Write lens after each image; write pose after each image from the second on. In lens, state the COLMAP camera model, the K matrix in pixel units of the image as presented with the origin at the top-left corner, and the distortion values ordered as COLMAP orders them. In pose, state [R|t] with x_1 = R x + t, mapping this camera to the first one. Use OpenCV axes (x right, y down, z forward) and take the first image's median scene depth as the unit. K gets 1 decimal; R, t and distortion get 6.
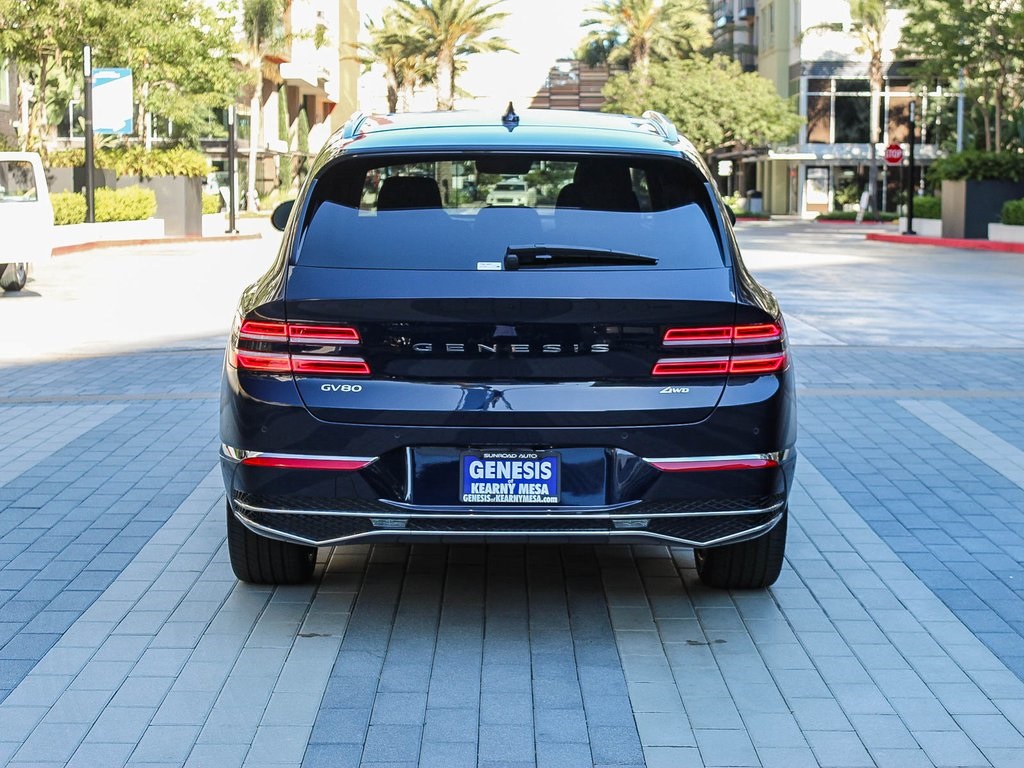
lens RADIAL K [[1758.5, 0, 512.0], [0, 1758.5, 384.0], [0, 0, 1]] dist [-0.016690, 0.001625]
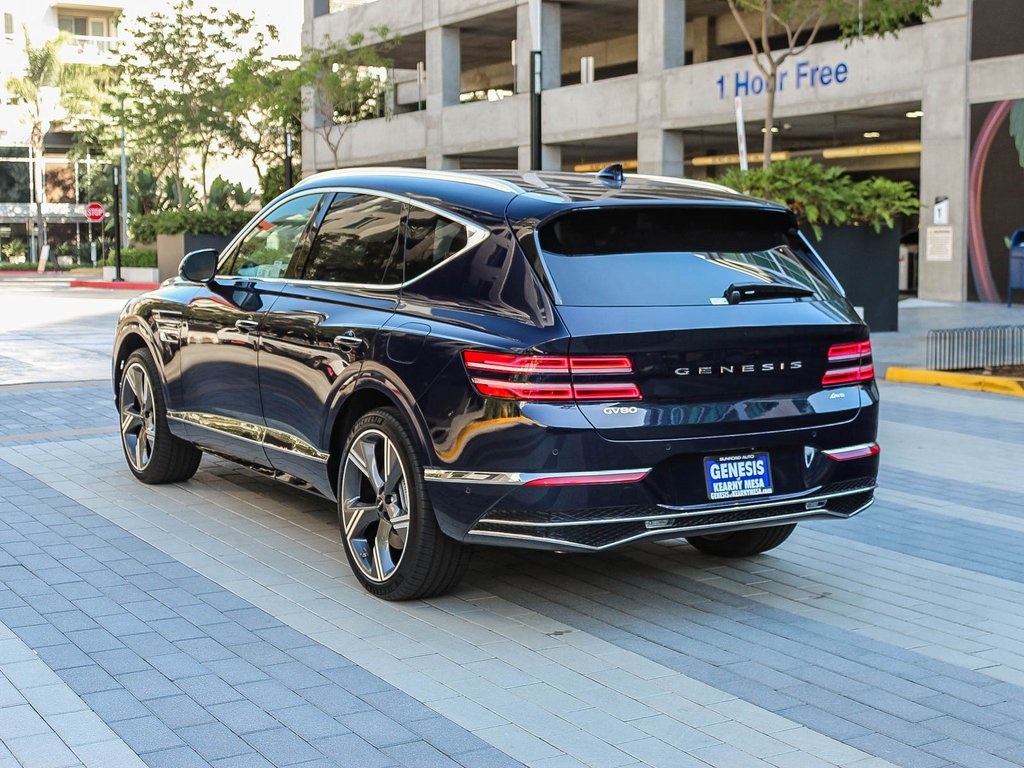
lens RADIAL K [[1495.0, 0, 512.0], [0, 1495.0, 384.0], [0, 0, 1]] dist [-0.019766, 0.052926]
pose [[0.861666, -0.054640, 0.504526, -0.636017], [0.062721, 0.998031, 0.000966, -0.019997], [-0.503586, 0.030812, 0.863396, 0.187623]]
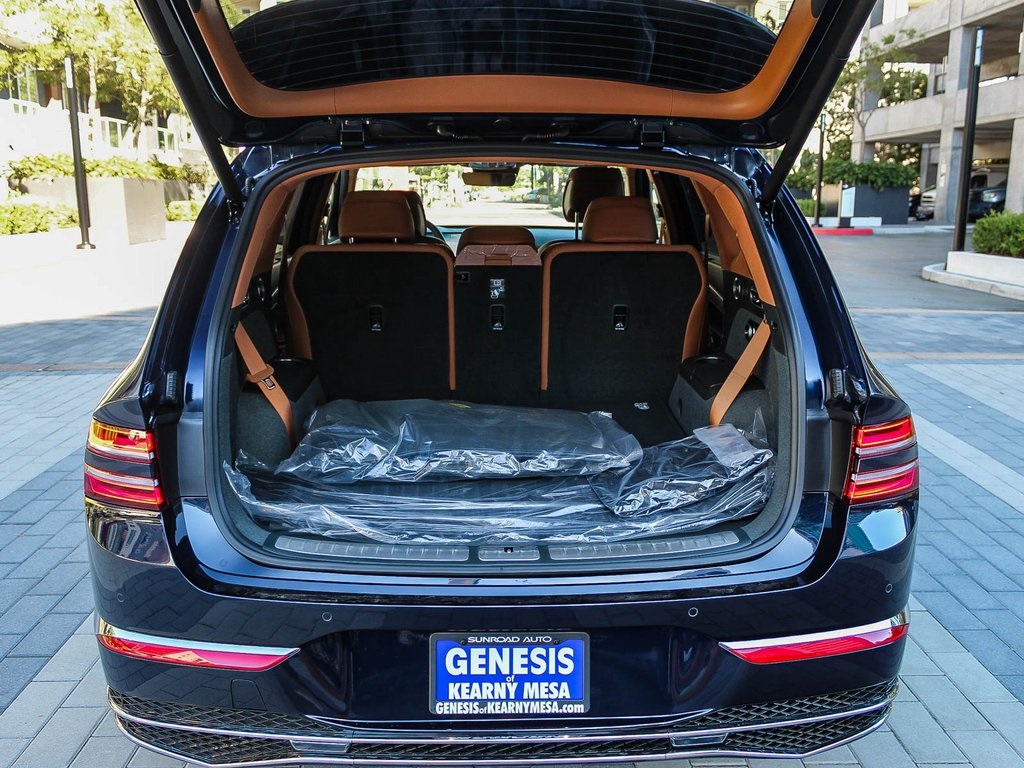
lens RADIAL K [[941.1, 0, 512.0], [0, 941.1, 384.0], [0, 0, 1]] dist [0.005733, -0.016608]
pose [[0.999723, -0.009241, 0.021636, -0.006438], [0.007312, 0.996127, 0.087624, -0.078807], [-0.022362, -0.087442, 0.995919, 0.658310]]
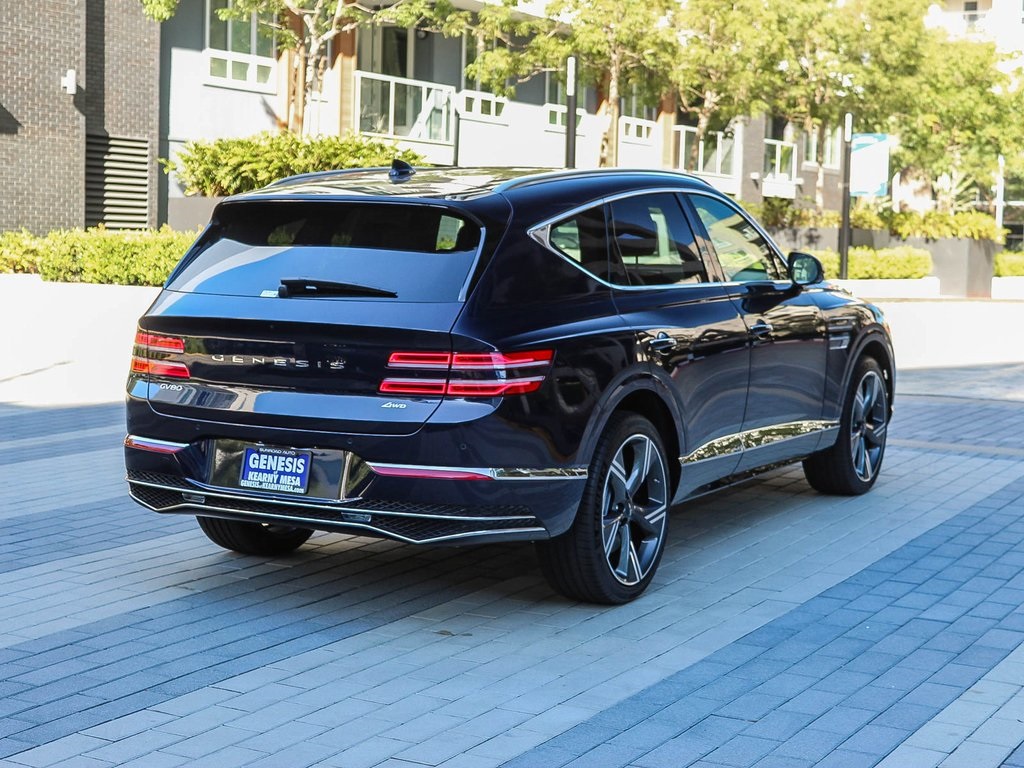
lens RADIAL K [[1718.2, 0, 512.0], [0, 1718.2, 384.0], [0, 0, 1]] dist [-0.023951, -0.057626]
pose [[0.872240, 0.055428, -0.485927, 0.695597], [-0.071571, 0.997327, -0.014708, 0.000518], [0.483813, 0.047607, 0.873876, 0.046135]]
